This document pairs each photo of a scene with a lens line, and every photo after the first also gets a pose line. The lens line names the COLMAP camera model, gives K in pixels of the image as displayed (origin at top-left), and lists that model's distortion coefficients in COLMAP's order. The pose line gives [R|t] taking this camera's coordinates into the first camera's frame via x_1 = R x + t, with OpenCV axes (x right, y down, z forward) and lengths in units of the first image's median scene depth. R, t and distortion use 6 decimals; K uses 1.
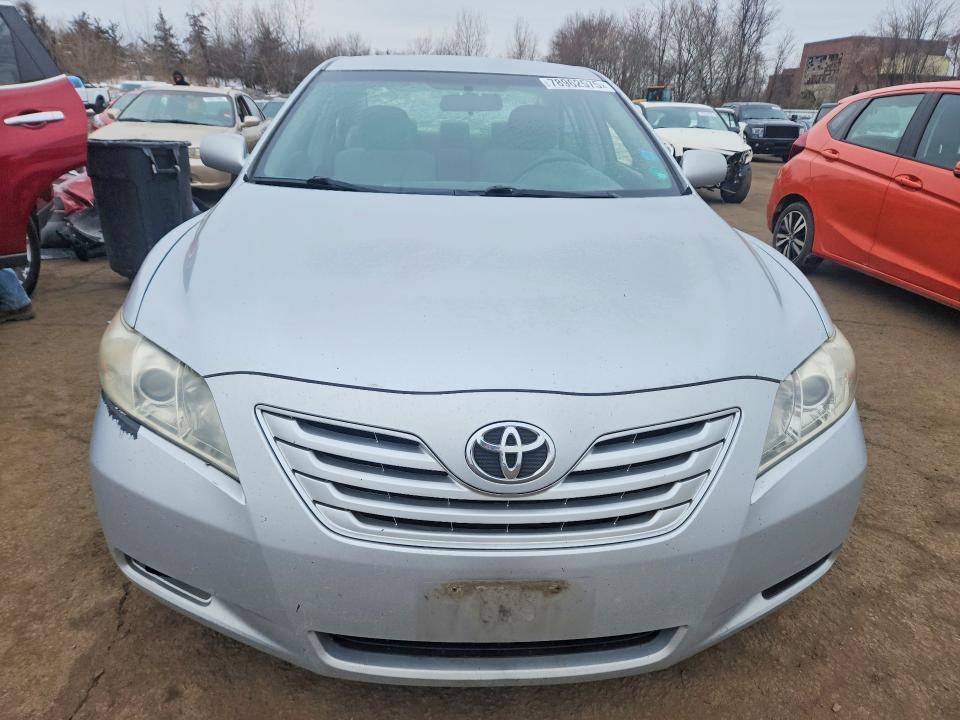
lens RADIAL K [[678.5, 0, 480.0], [0, 678.5, 360.0], [0, 0, 1]] dist [0.002883, -0.003237]
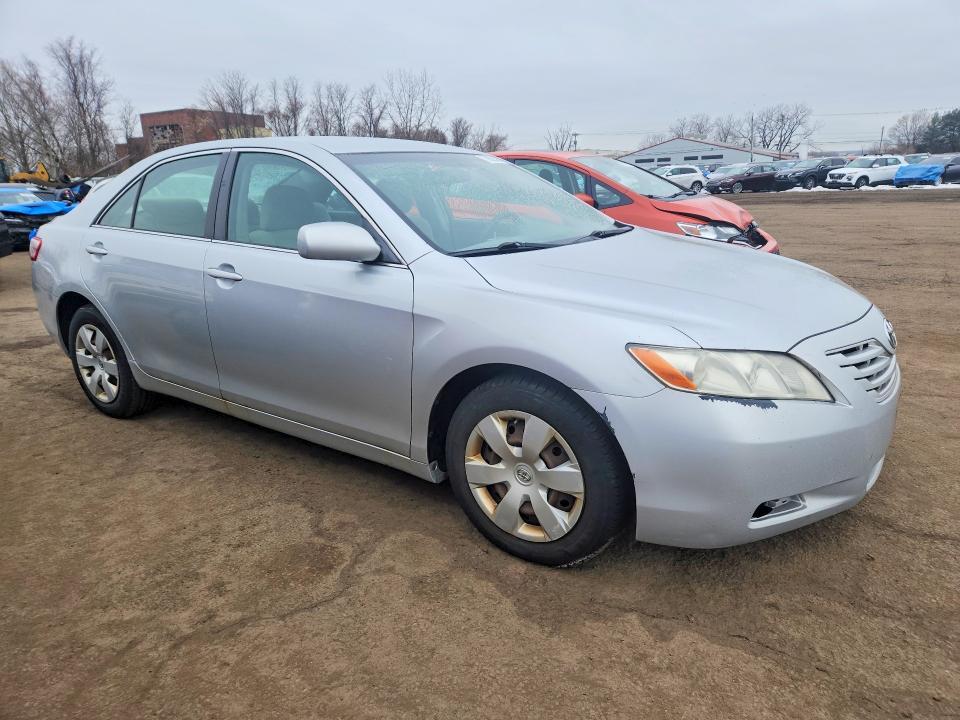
lens RADIAL K [[678.5, 0, 480.0], [0, 678.5, 360.0], [0, 0, 1]] dist [0.002883, -0.003237]
pose [[0.589877, -0.252019, 0.767158, -0.111972], [0.317943, 0.945794, 0.066233, -0.015467], [-0.742265, 0.204844, 0.638030, 0.031721]]
